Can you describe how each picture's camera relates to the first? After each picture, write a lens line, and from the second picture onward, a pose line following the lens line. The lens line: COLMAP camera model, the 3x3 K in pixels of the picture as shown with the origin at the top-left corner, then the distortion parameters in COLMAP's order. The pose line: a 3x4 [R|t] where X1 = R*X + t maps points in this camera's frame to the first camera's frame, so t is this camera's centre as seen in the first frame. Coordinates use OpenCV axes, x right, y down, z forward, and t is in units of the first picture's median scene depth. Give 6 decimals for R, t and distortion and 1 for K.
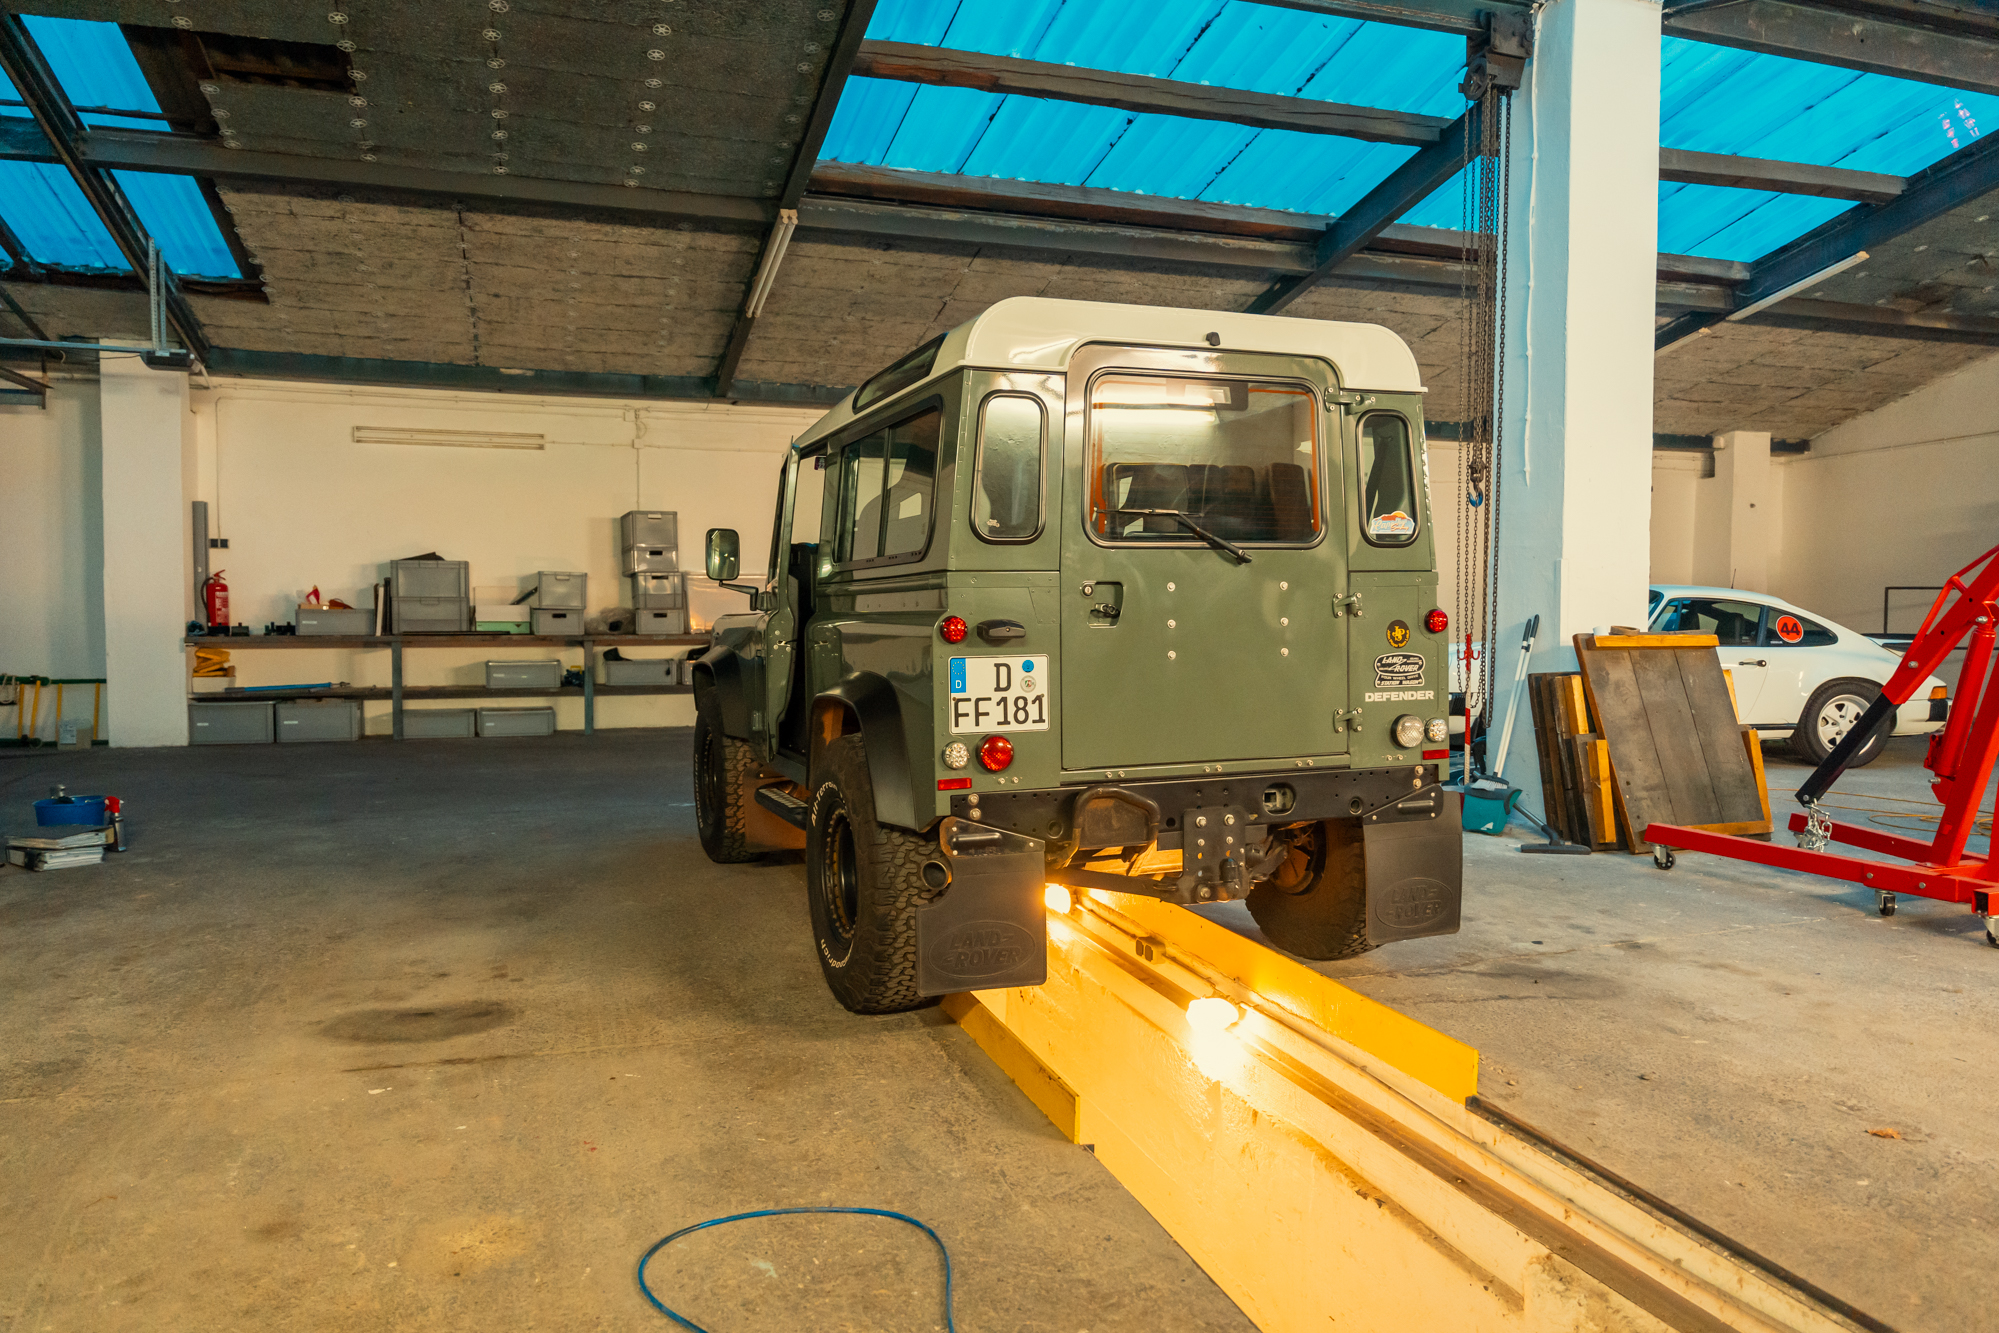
lens RADIAL K [[1369.7, 0, 1003.4], [0, 1369.7, 664.3], [0, 0, 1]] dist [0.005601, -0.011343]
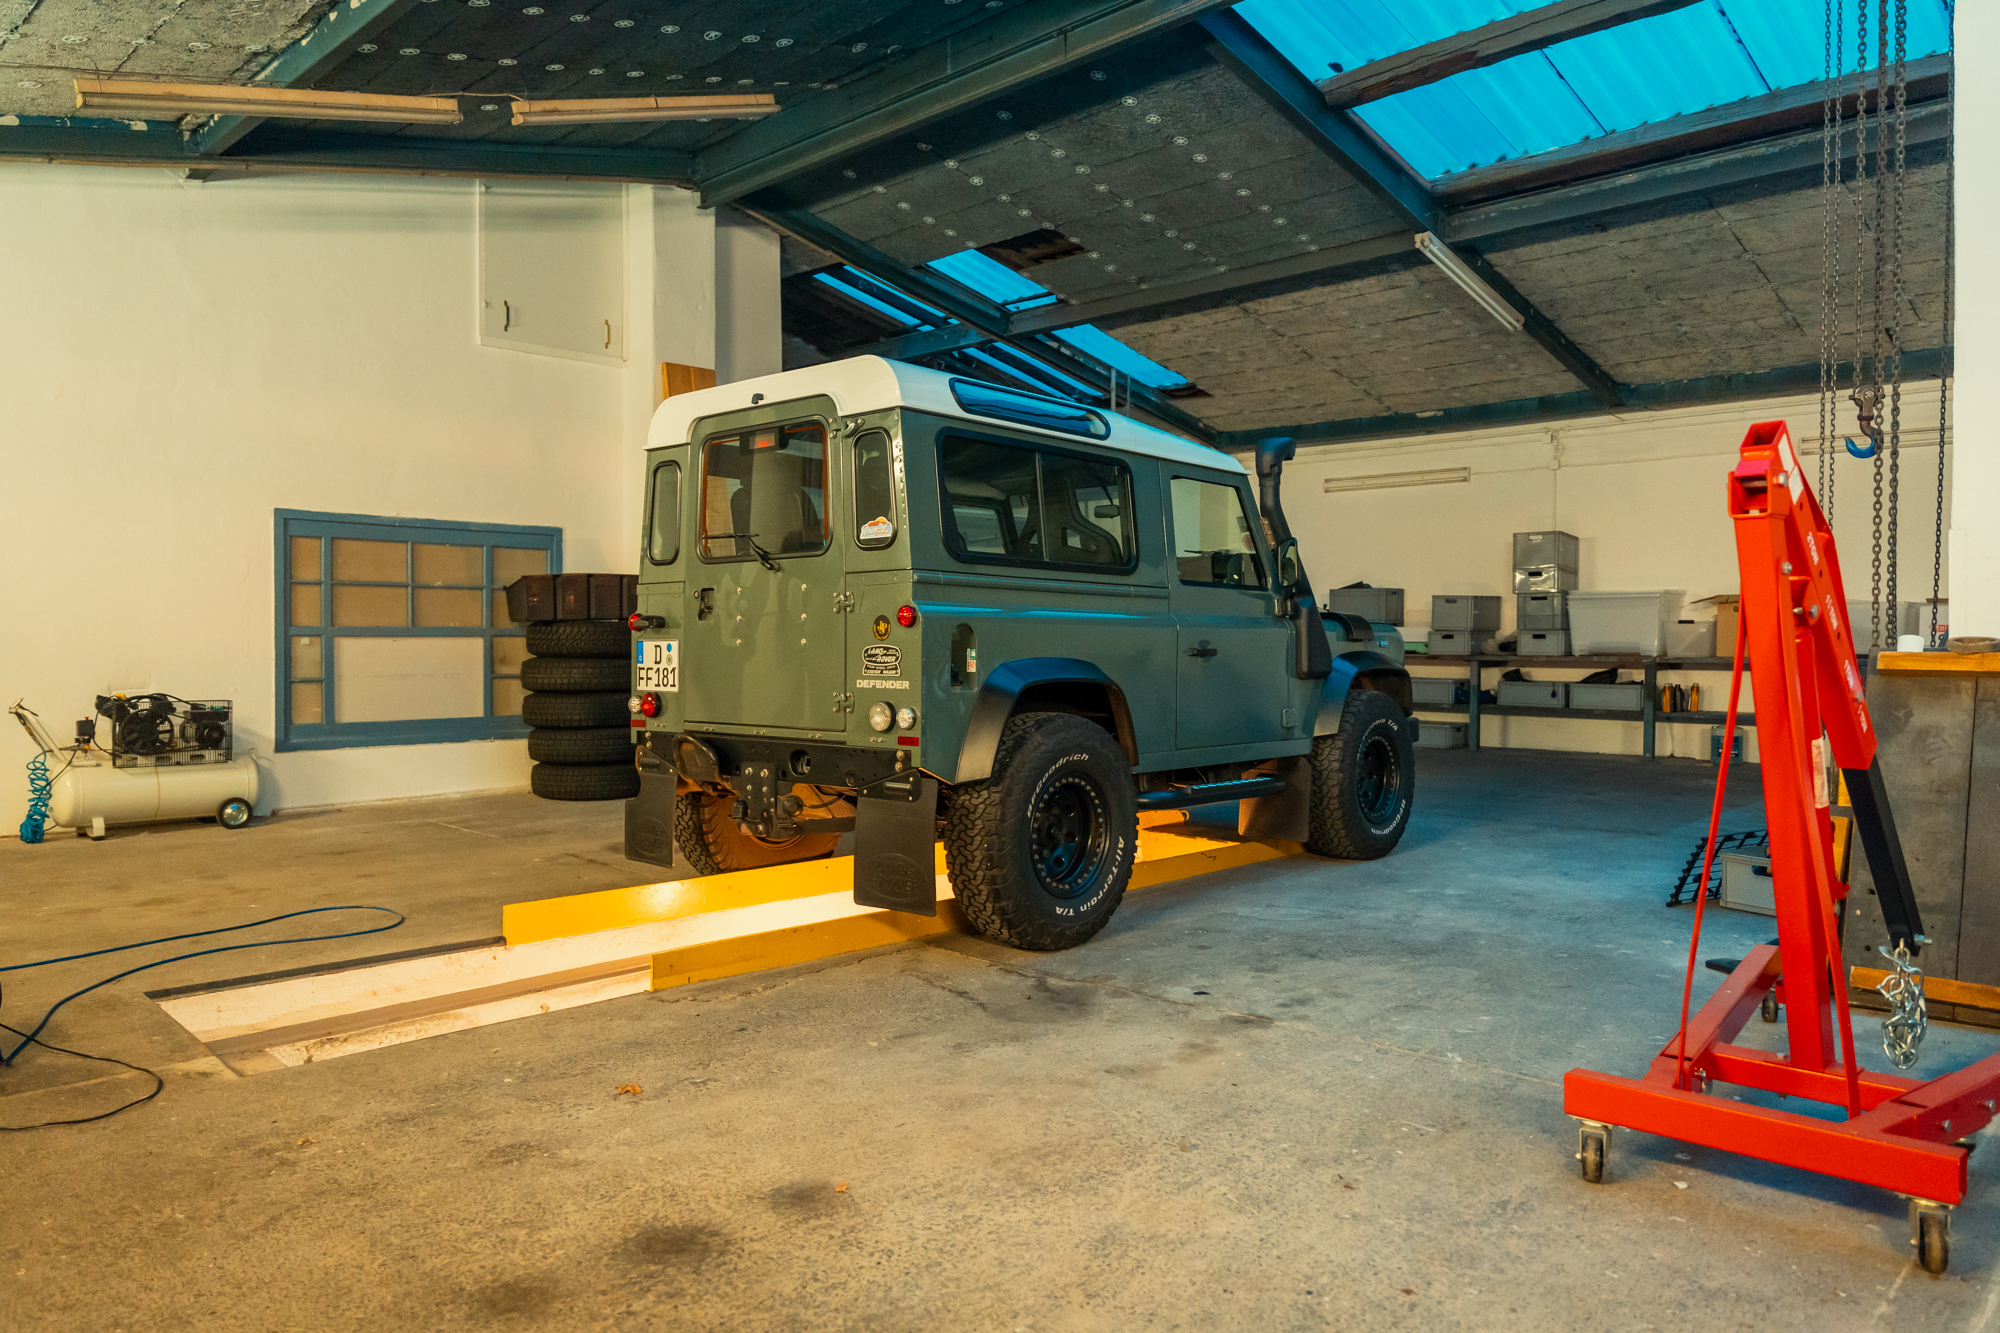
lens RADIAL K [[1370.4, 0, 1002.2], [0, 1370.4, 663.7], [0, 0, 1]] dist [0.005601, -0.011343]
pose [[0.437660, 0.019460, -0.898930, 1.320879], [-0.044037, 0.999030, 0.000187, 0.002411], [0.898062, 0.039504, 0.438092, 0.603297]]
